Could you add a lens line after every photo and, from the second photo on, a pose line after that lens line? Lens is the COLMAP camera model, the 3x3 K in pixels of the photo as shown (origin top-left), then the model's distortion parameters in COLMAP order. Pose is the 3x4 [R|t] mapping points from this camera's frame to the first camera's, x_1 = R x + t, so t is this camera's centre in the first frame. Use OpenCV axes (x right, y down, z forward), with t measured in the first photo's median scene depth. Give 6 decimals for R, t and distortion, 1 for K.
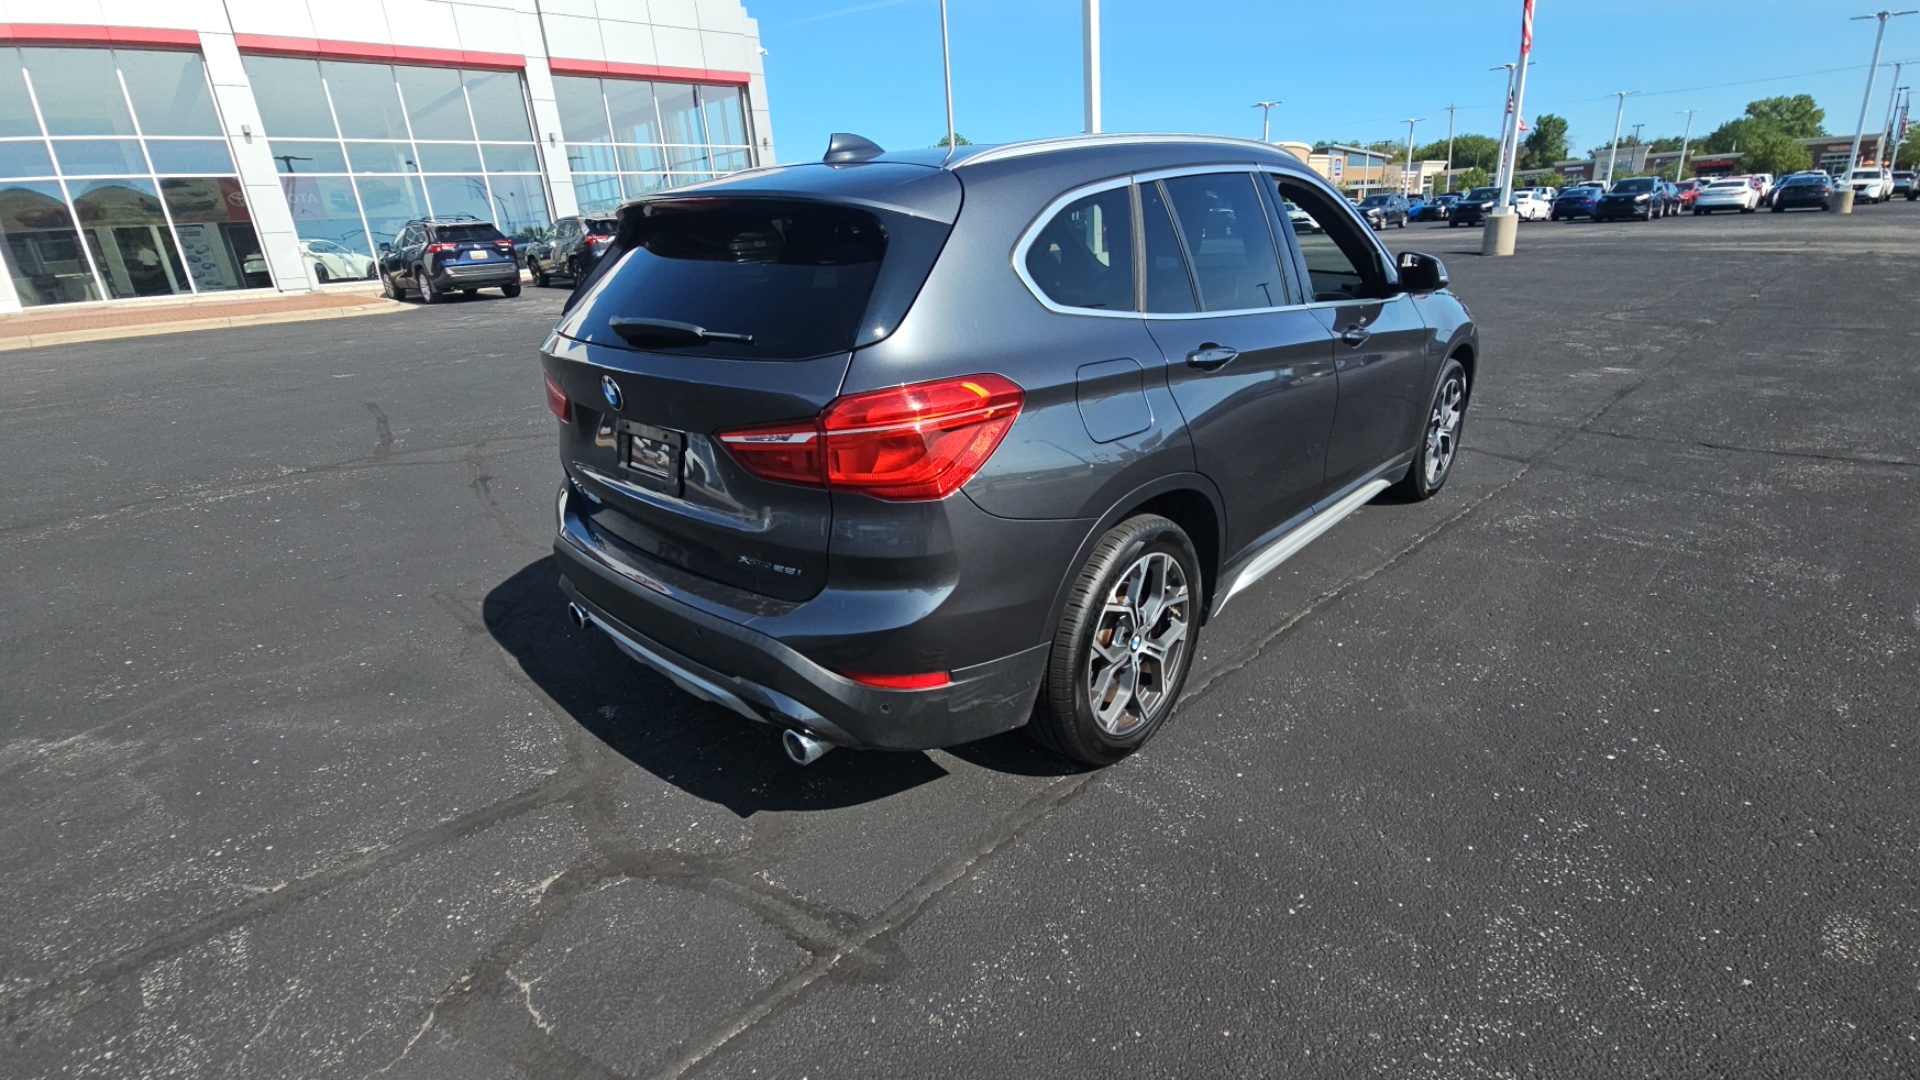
lens RADIAL K [[861.4, 0, 978.9], [0, 861.4, 543.7], [0, 0, 1]] dist [0.004635, -0.004685]
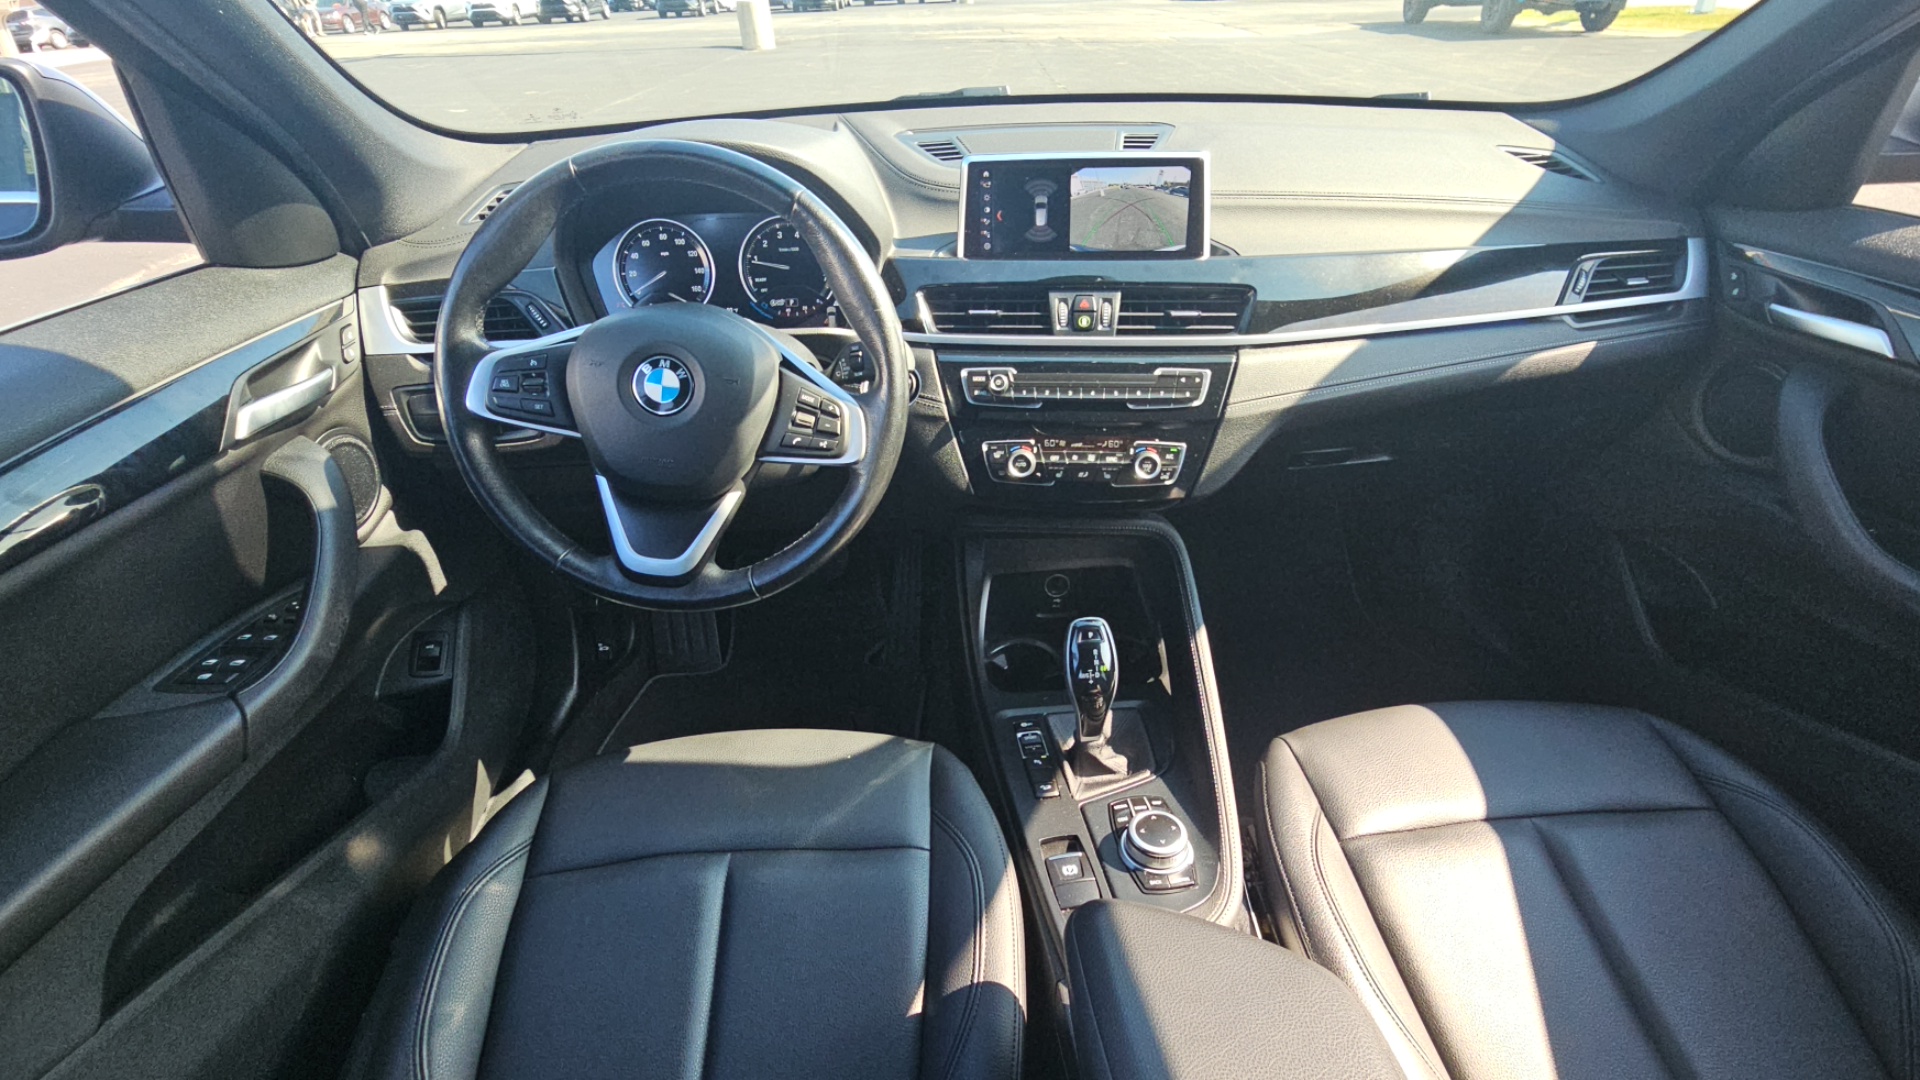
lens RADIAL K [[858.2, 0, 980.6], [0, 858.2, 542.2], [0, 0, 1]] dist [0.005722, -0.004418]
pose [[0.687180, -0.378204, 0.620278, 0.016948], [0.251970, 0.924883, 0.284784, -0.061774], [-0.681392, -0.039407, 0.730857, 0.183682]]
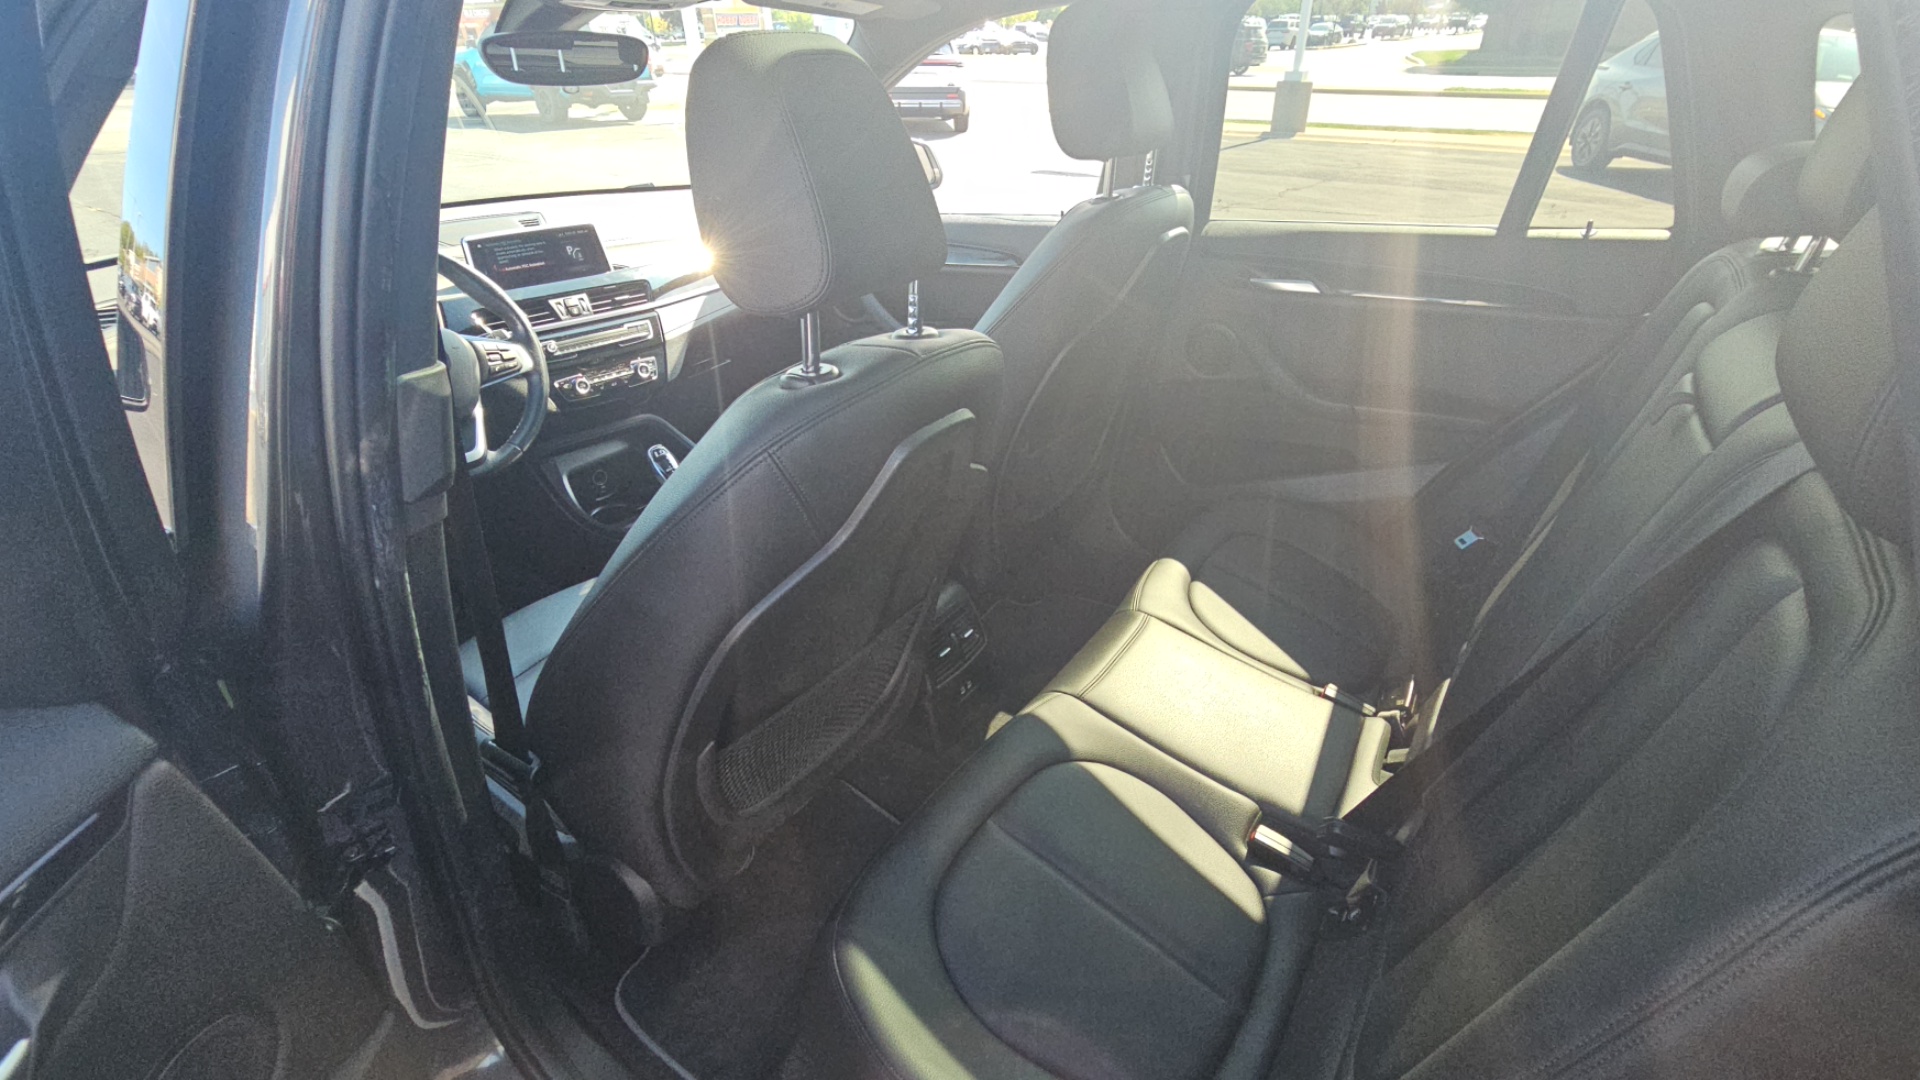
lens RADIAL K [[861.4, 0, 978.9], [0, 861.4, 543.7], [0, 0, 1]] dist [0.004635, -0.004685]
pose [[-0.145725, -0.452939, 0.879551, -0.042384], [0.362337, 0.802834, 0.473465, -0.066036], [-0.920585, 0.387690, 0.047124, 0.181236]]
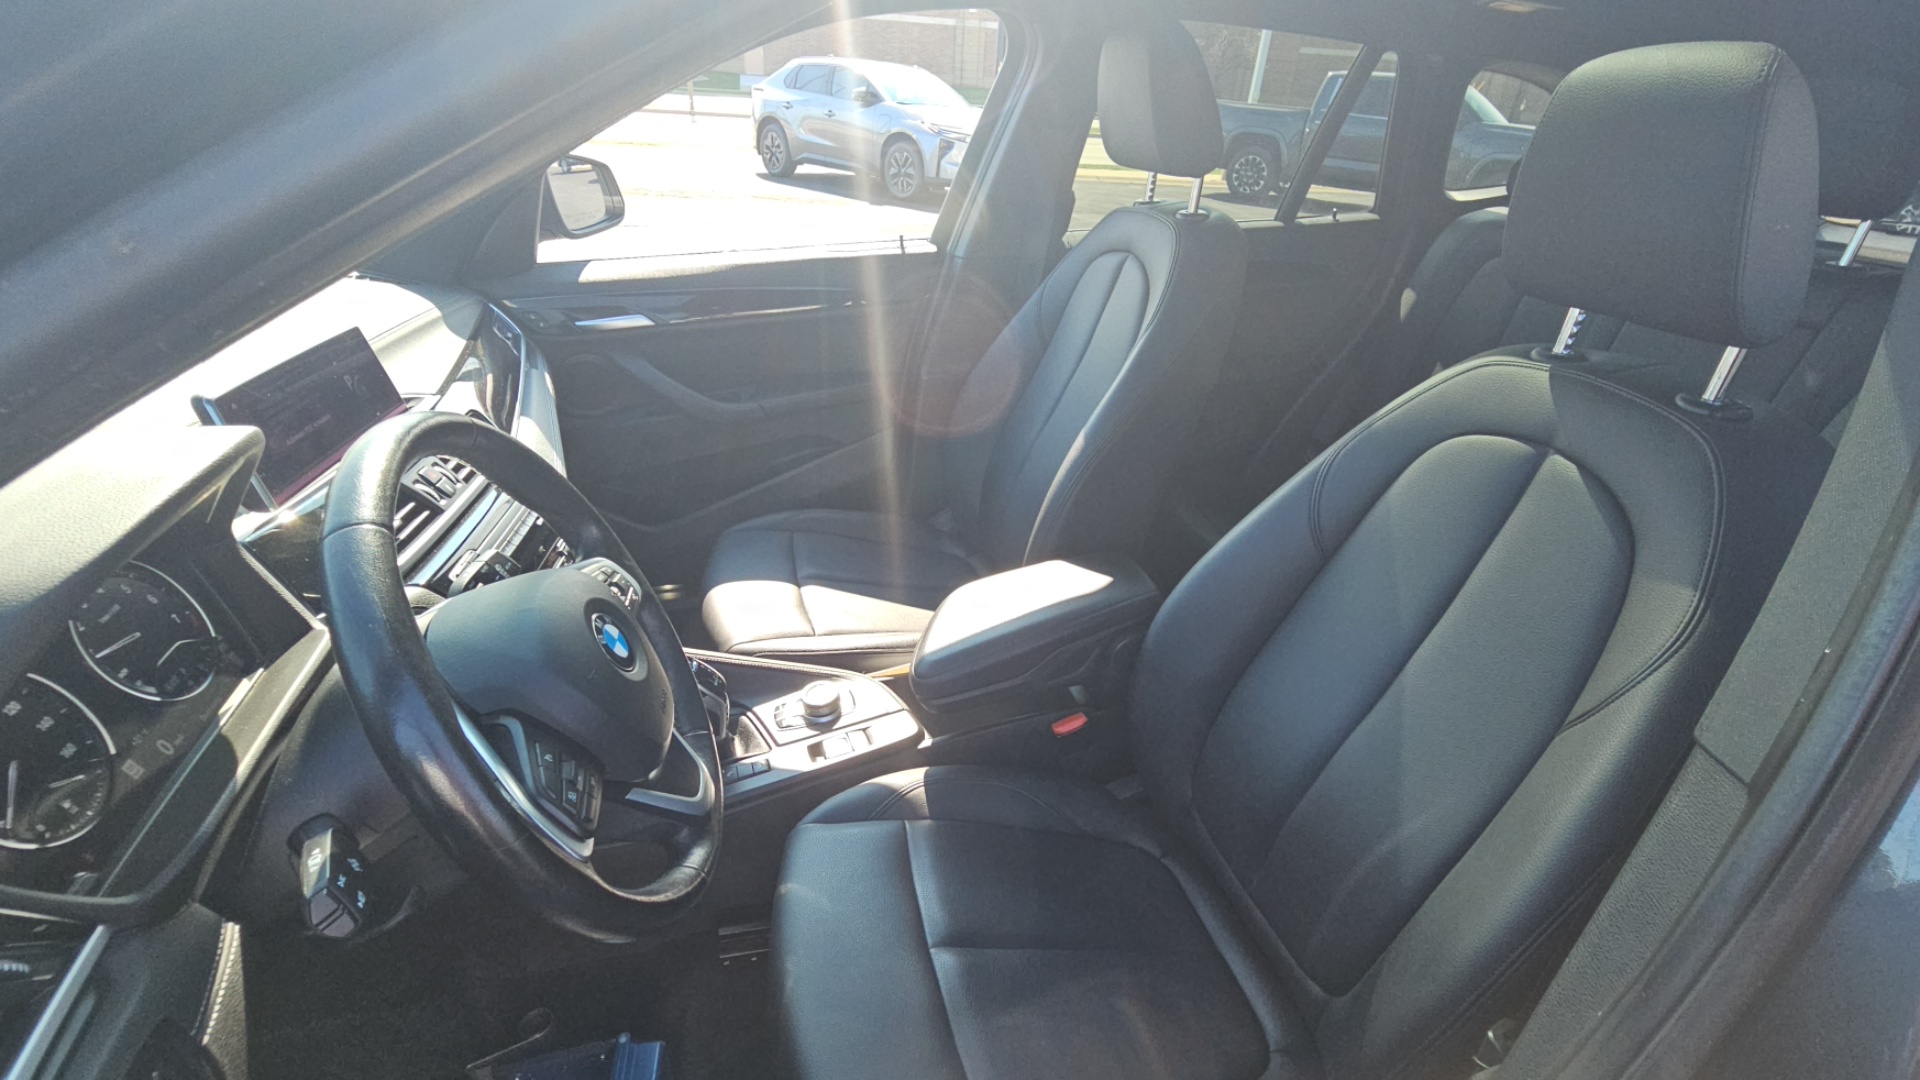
lens RADIAL K [[861.4, 0, 978.9], [0, 861.4, 543.7], [0, 0, 1]] dist [0.004635, -0.004685]
pose [[-0.852911, -0.245596, 0.460680, 0.006880], [0.170861, 0.702514, 0.690856, -0.084159], [-0.493305, 0.667950, -0.557219, 0.229739]]
